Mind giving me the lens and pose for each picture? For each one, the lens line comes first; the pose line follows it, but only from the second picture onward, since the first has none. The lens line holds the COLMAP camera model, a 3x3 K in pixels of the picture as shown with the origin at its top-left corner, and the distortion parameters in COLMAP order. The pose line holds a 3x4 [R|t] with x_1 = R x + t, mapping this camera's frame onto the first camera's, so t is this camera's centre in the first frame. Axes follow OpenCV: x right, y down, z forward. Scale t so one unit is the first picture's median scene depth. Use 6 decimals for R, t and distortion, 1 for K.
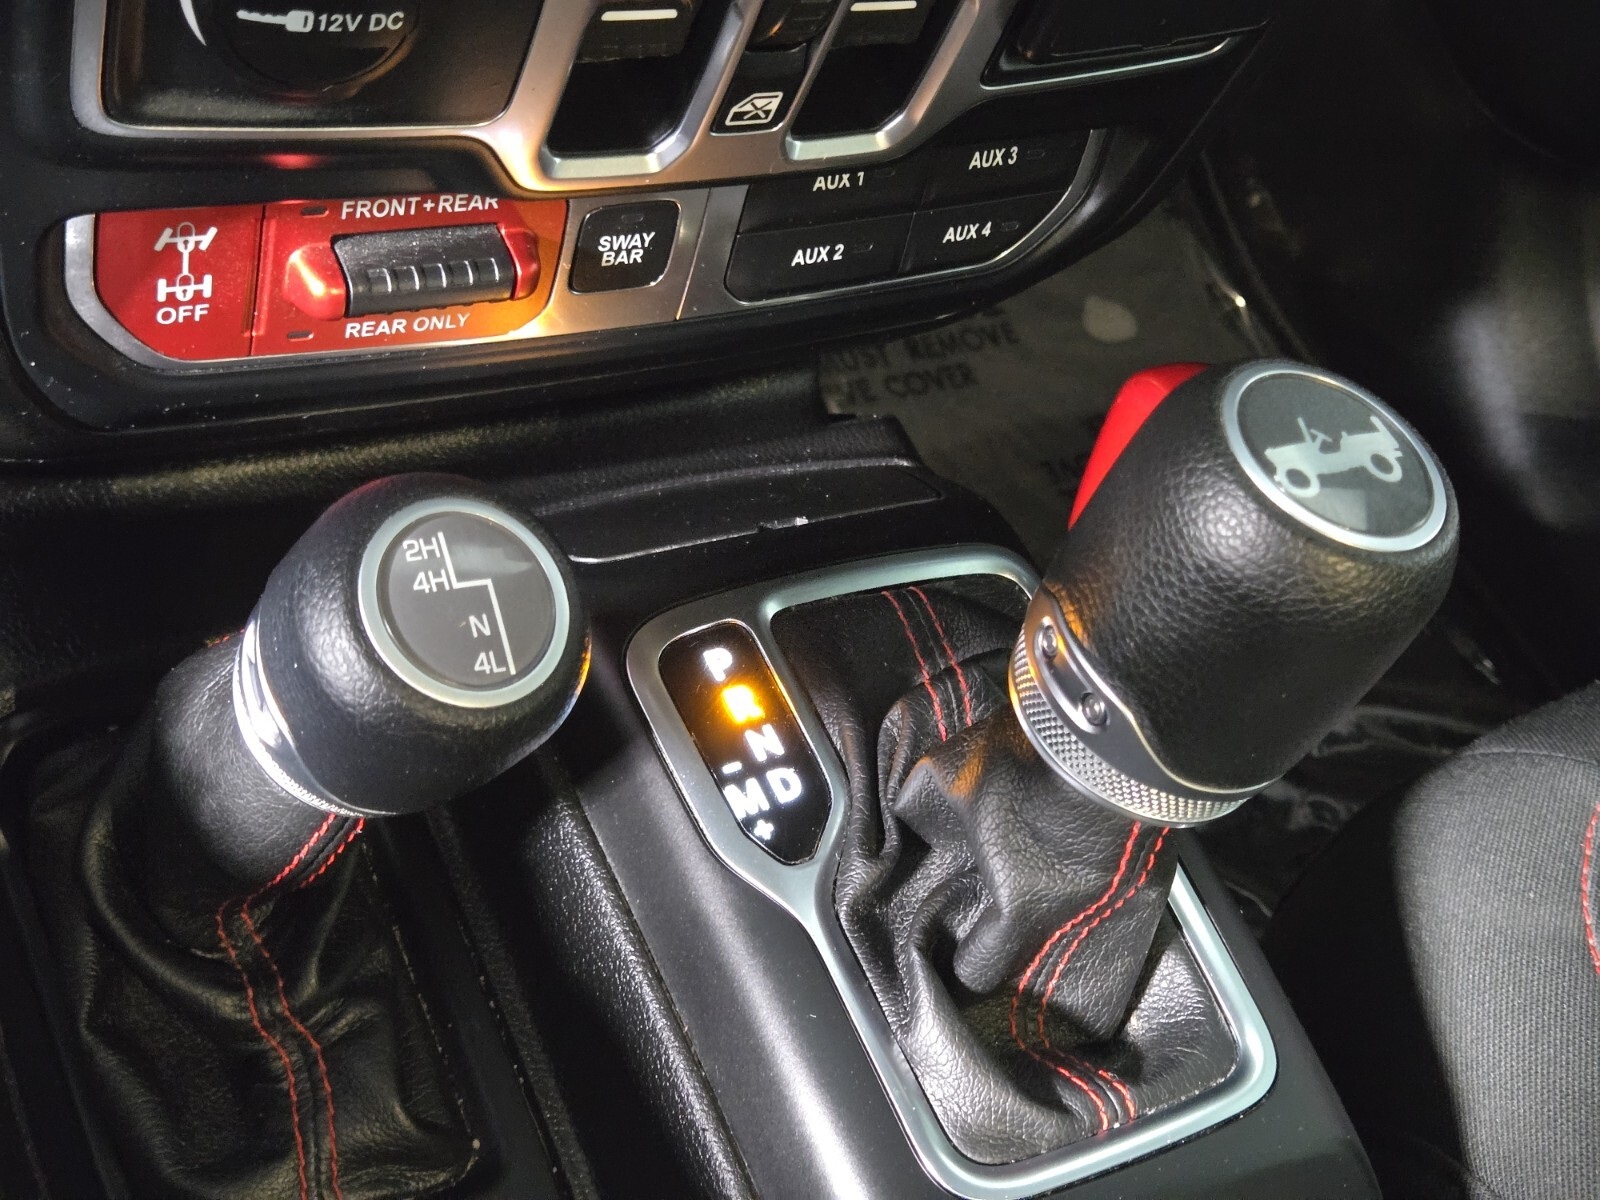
lens RADIAL K [[2198.0, 0, 800.0], [0, 2198.0, 600.0], [0, 0, 1]] dist [0.032507, 0.030372]
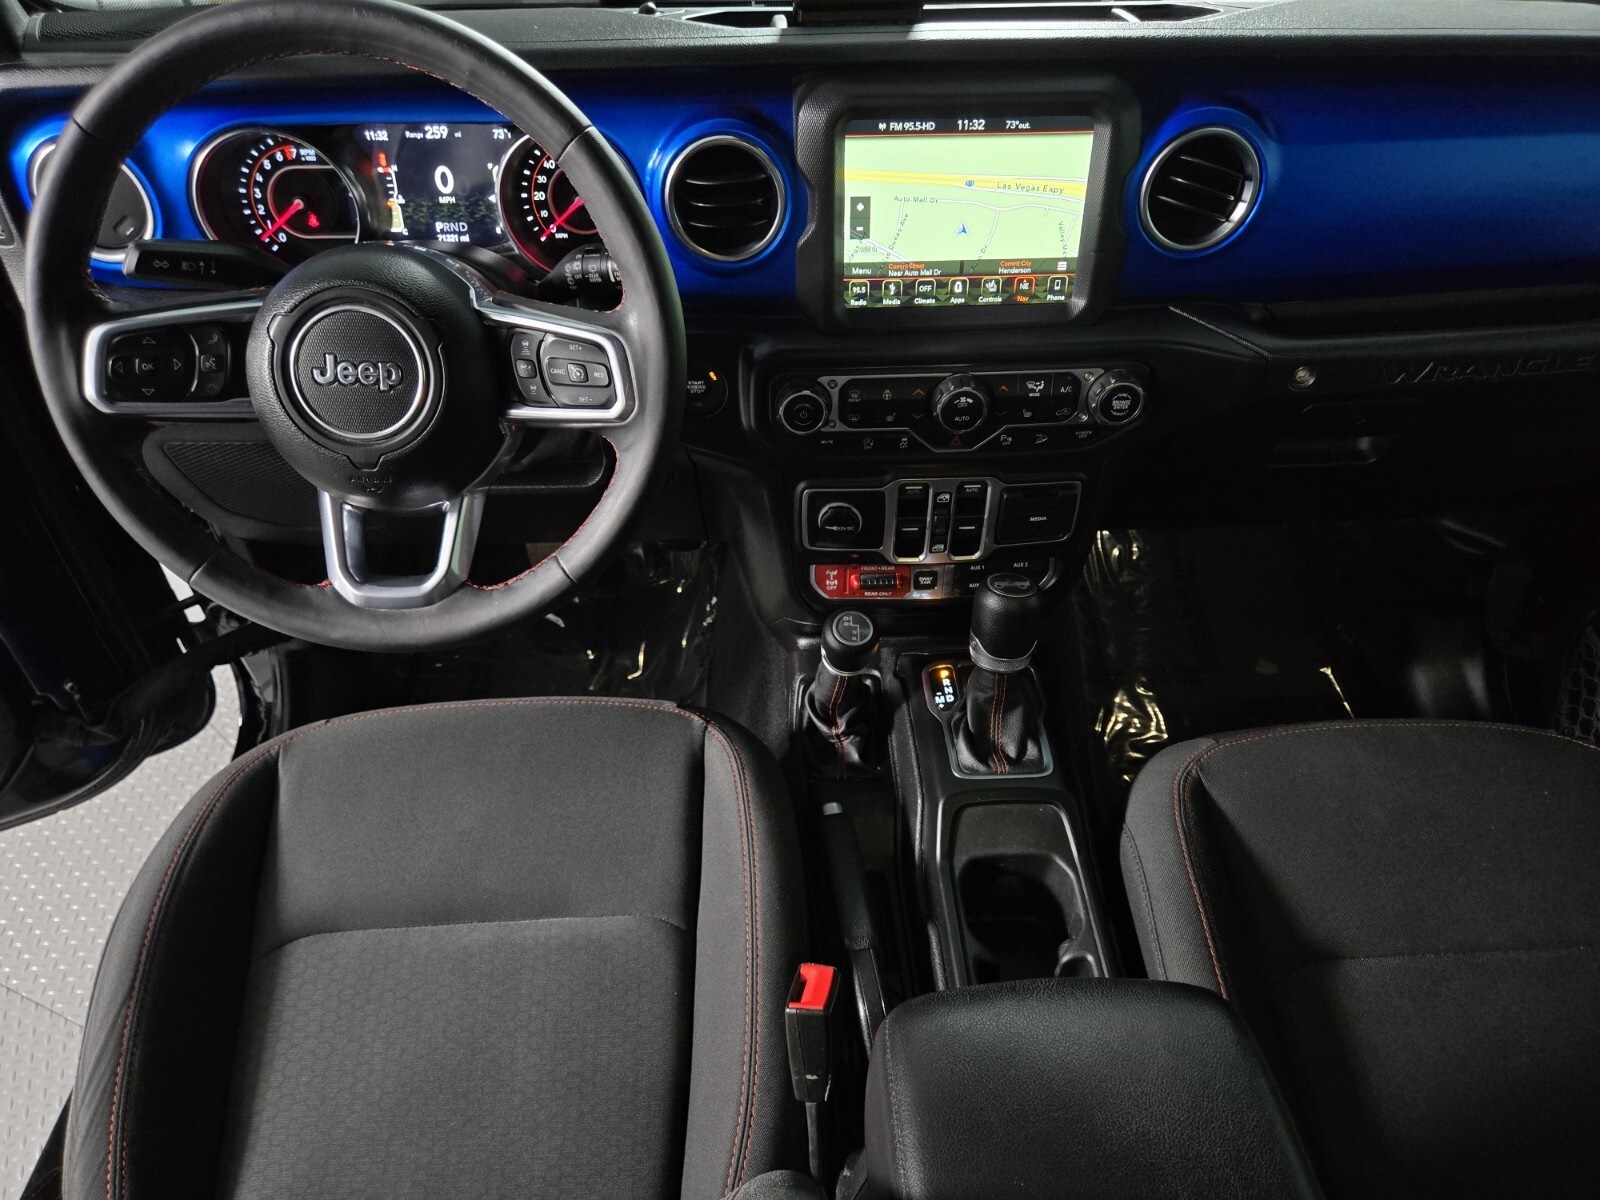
lens RADIAL K [[1047.2, 0, 800.0], [0, 1047.2, 600.0], [0, 0, 1]] dist [0.033237, -0.039140]
pose [[0.863800, 0.011879, -0.503695, 0.875863], [-0.137712, 0.967220, -0.213354, 0.424157], [0.484650, 0.253660, 0.837121, -1.064542]]
